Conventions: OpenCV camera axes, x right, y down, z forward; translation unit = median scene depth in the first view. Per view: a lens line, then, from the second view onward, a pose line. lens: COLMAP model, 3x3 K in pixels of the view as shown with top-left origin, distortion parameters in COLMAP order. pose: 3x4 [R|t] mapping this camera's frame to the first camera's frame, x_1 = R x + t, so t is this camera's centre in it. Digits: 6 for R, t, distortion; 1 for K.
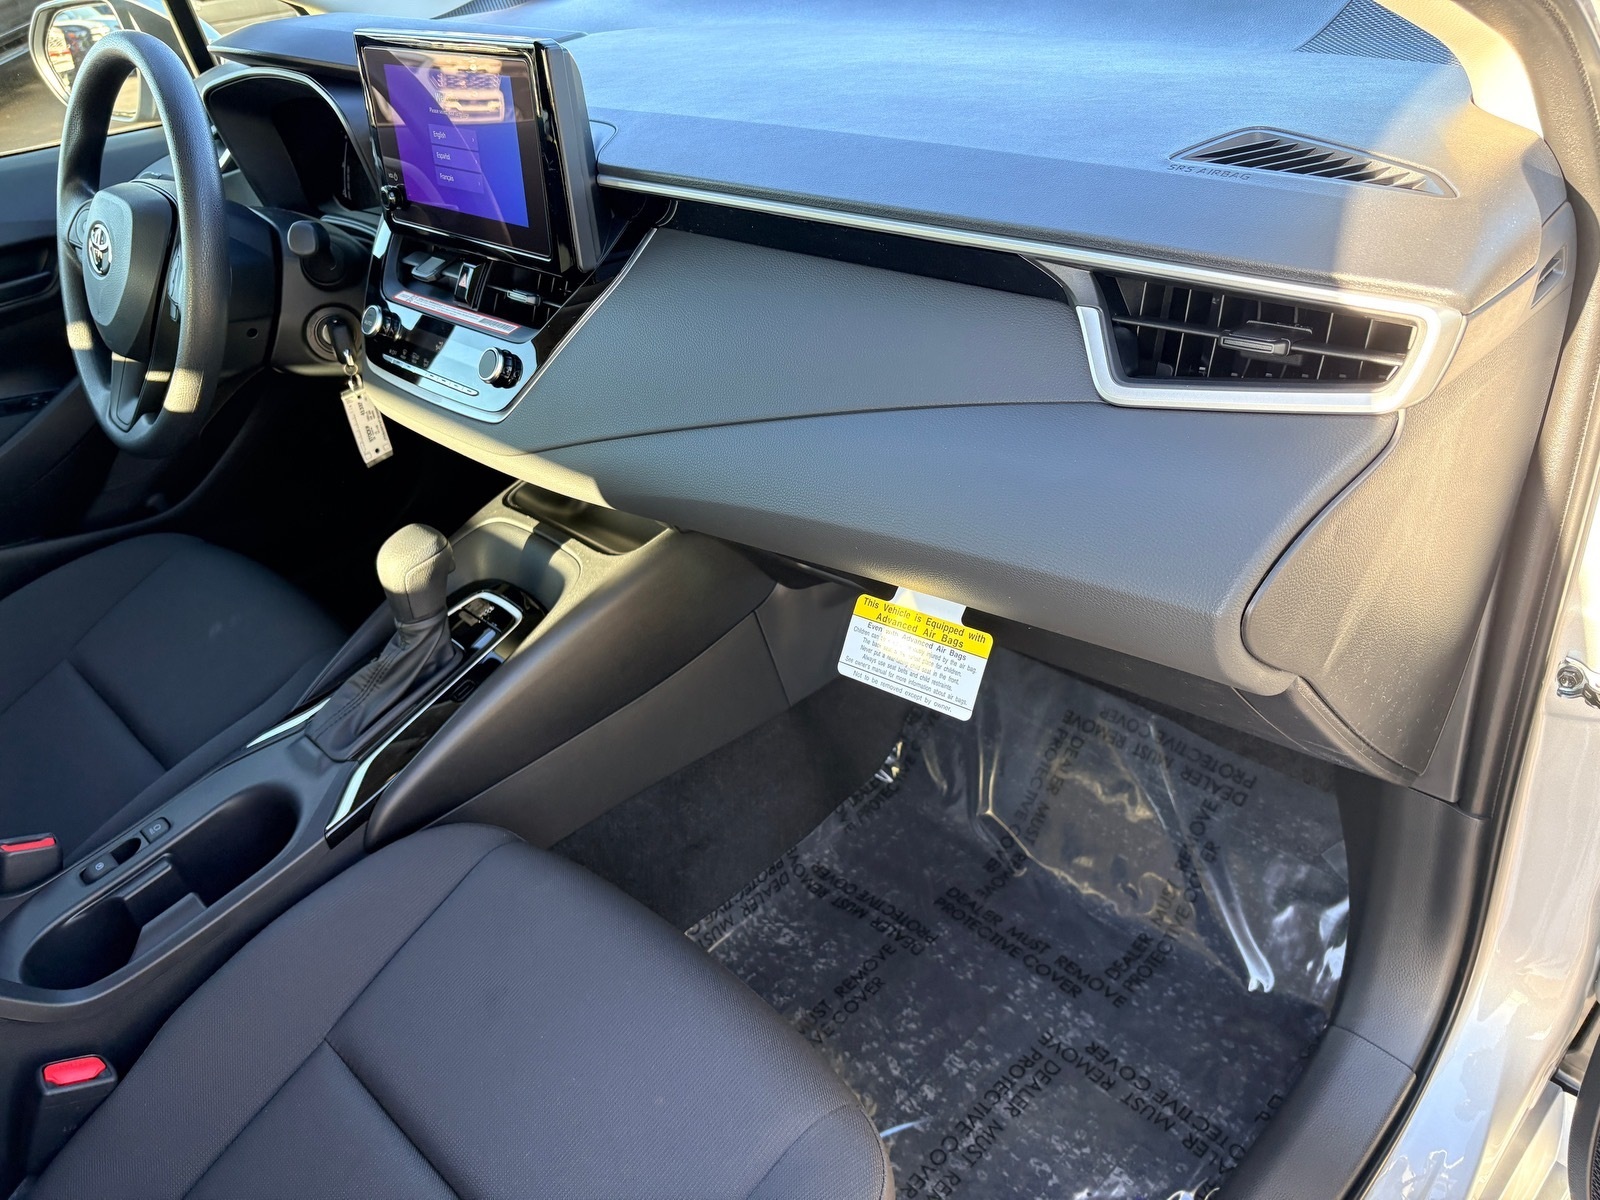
lens RADIAL K [[1202.8, 0, 798.0], [0, 1202.8, 628.7], [0, 0, 1]] dist [0.025663, -0.002138]
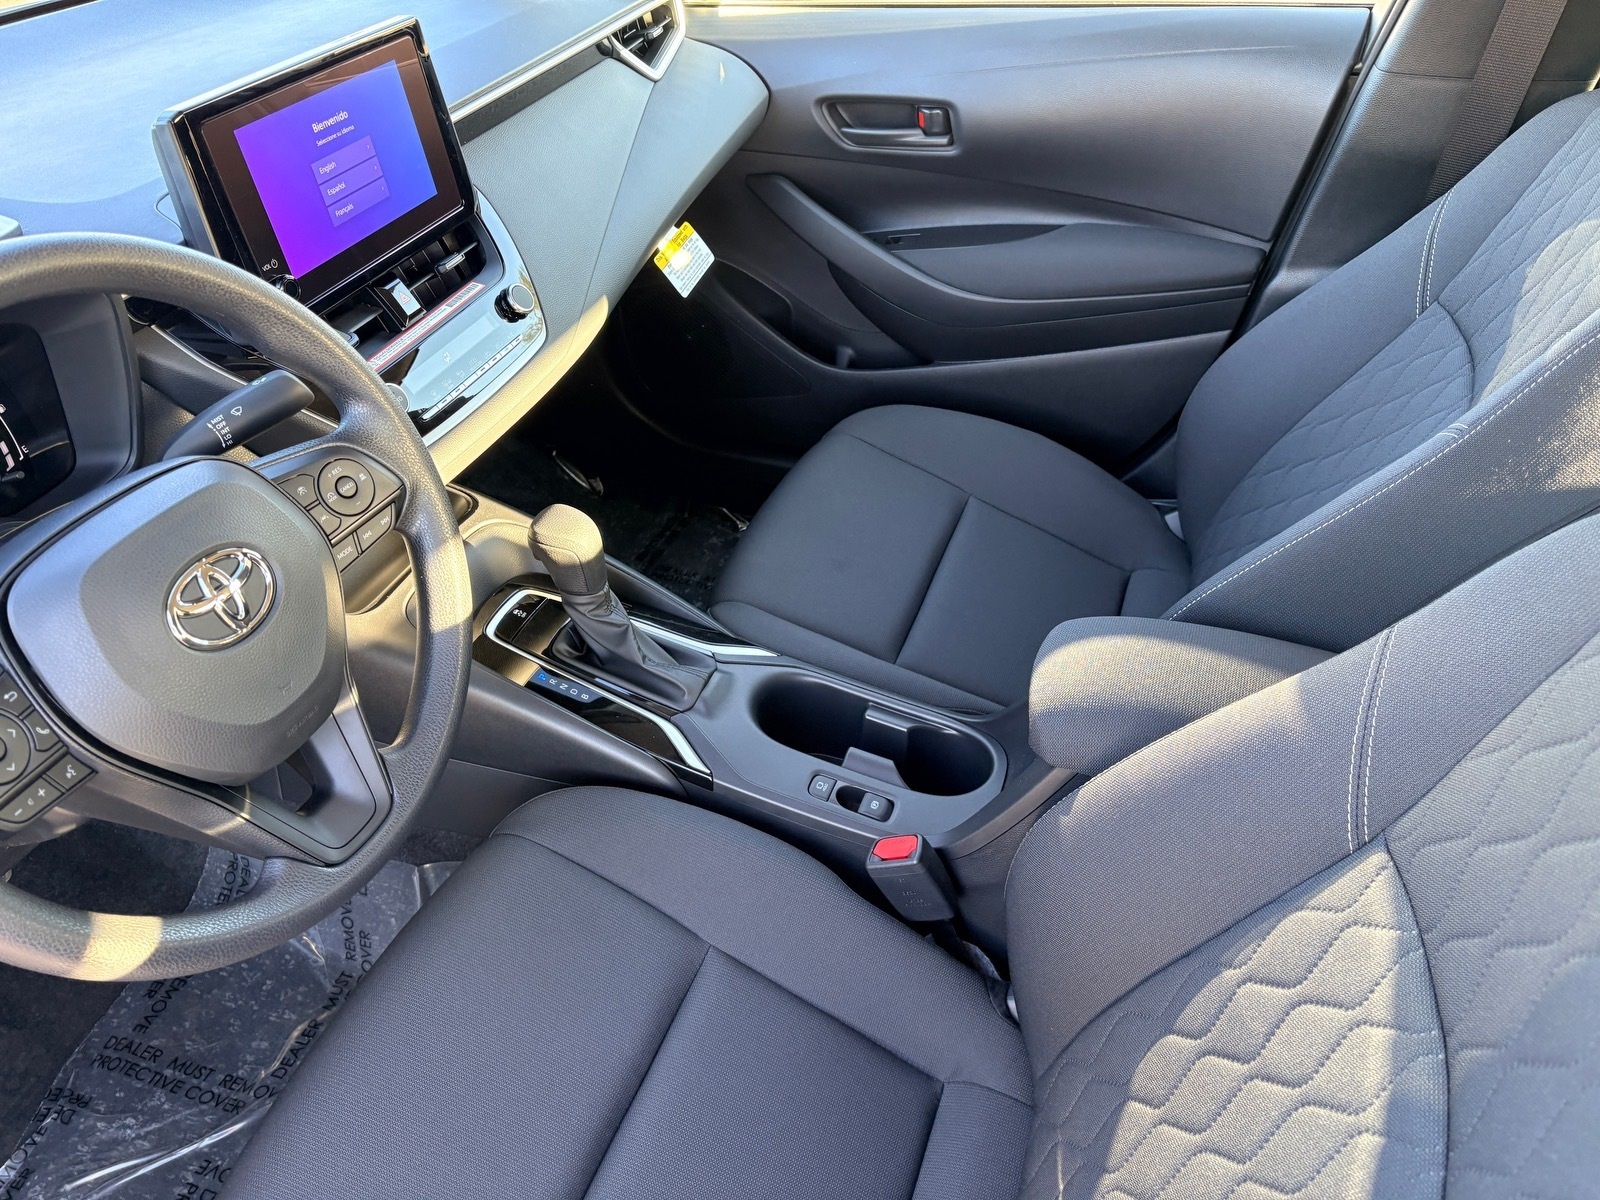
lens RADIAL K [[1202.8, 0, 798.0], [0, 1202.8, 628.7], [0, 0, 1]] dist [0.025663, -0.002138]
pose [[-0.418865, -0.476104, 0.773225, -1.658202], [0.570770, 0.524232, 0.631983, -0.743731], [-0.706239, 0.706049, 0.052163, 1.154872]]
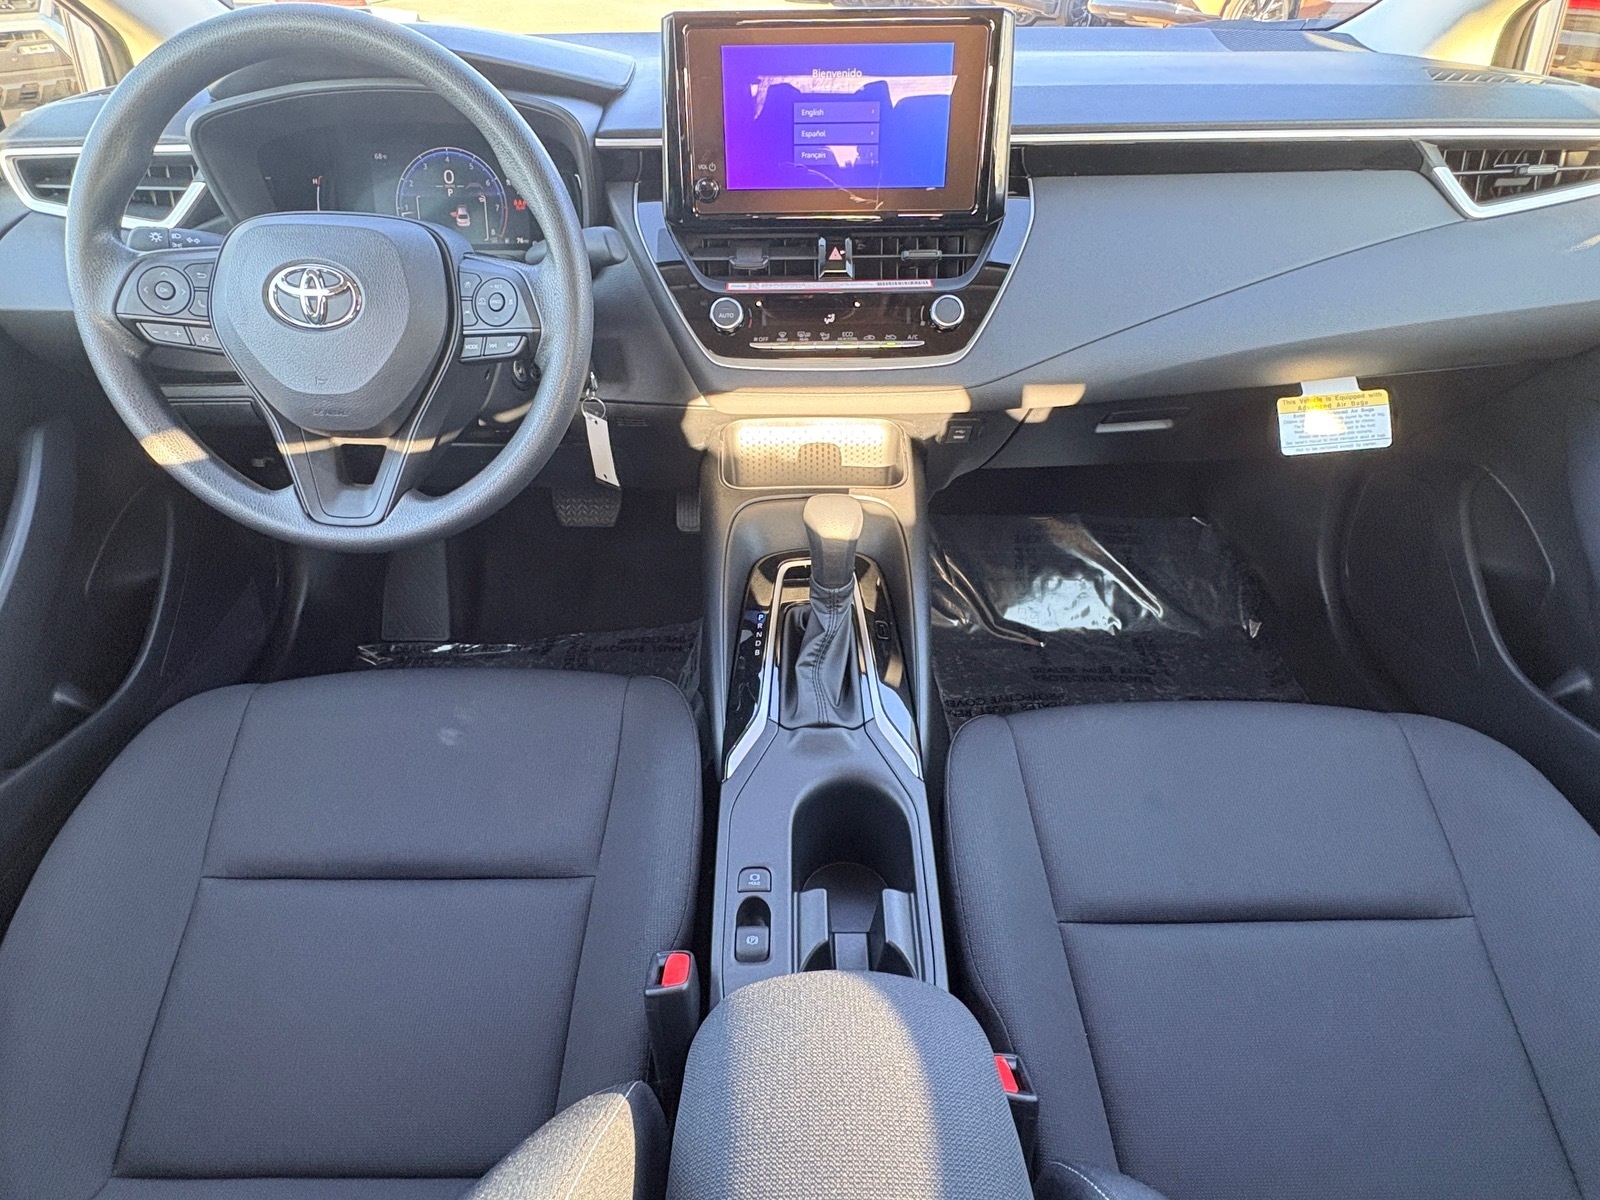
lens RADIAL K [[892.1, 0, 800.0], [0, 892.1, 600.0], [0, 0, 1]] dist [0.057063, -0.062650]
pose [[0.702404, -0.329283, 0.631031, -1.148613], [0.346304, 0.932648, 0.101200, -0.115531], [-0.621853, 0.147446, 0.769128, 0.566350]]
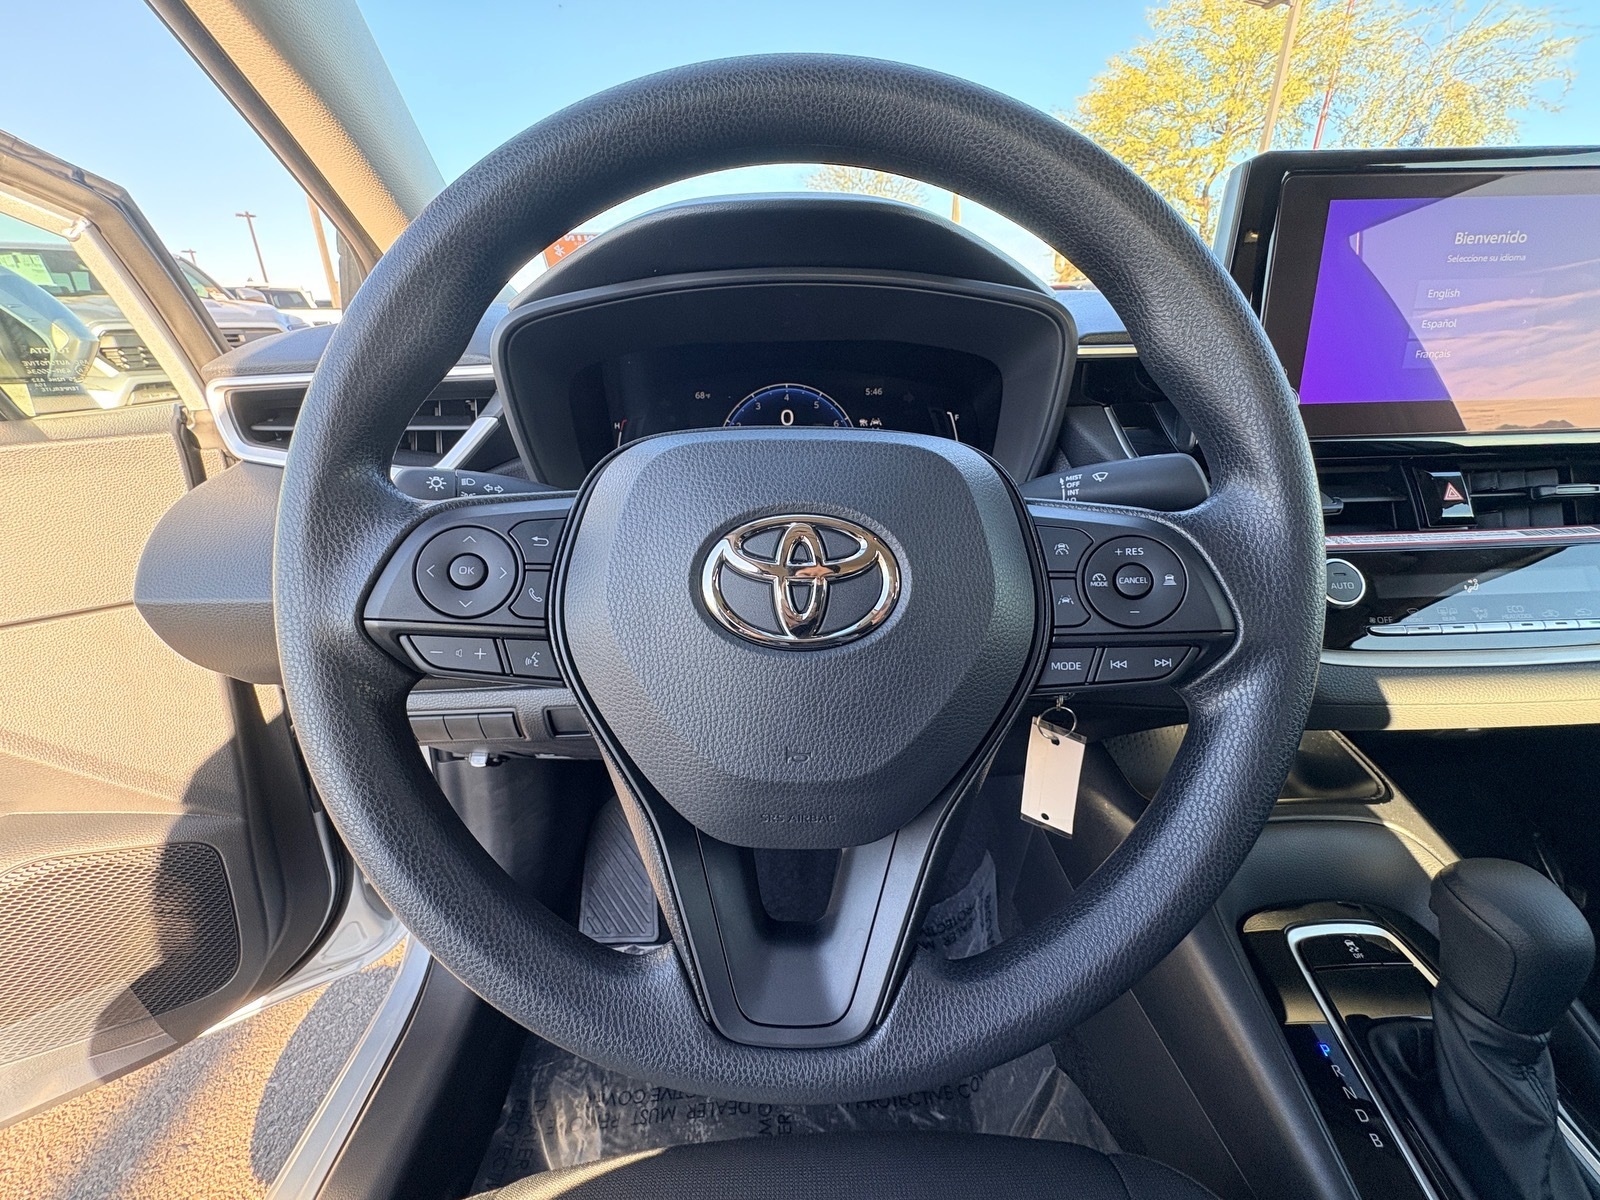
lens RADIAL K [[639.5, 0, 800.0], [0, 639.5, 600.0], [0, 0, 1]] dist [0.000614, 0.000060]
pose [[0.686398, -0.184550, 0.703419, -1.039405], [0.365992, 0.923505, -0.114844, -0.413737], [-0.628417, 0.336274, 0.701436, 1.266446]]
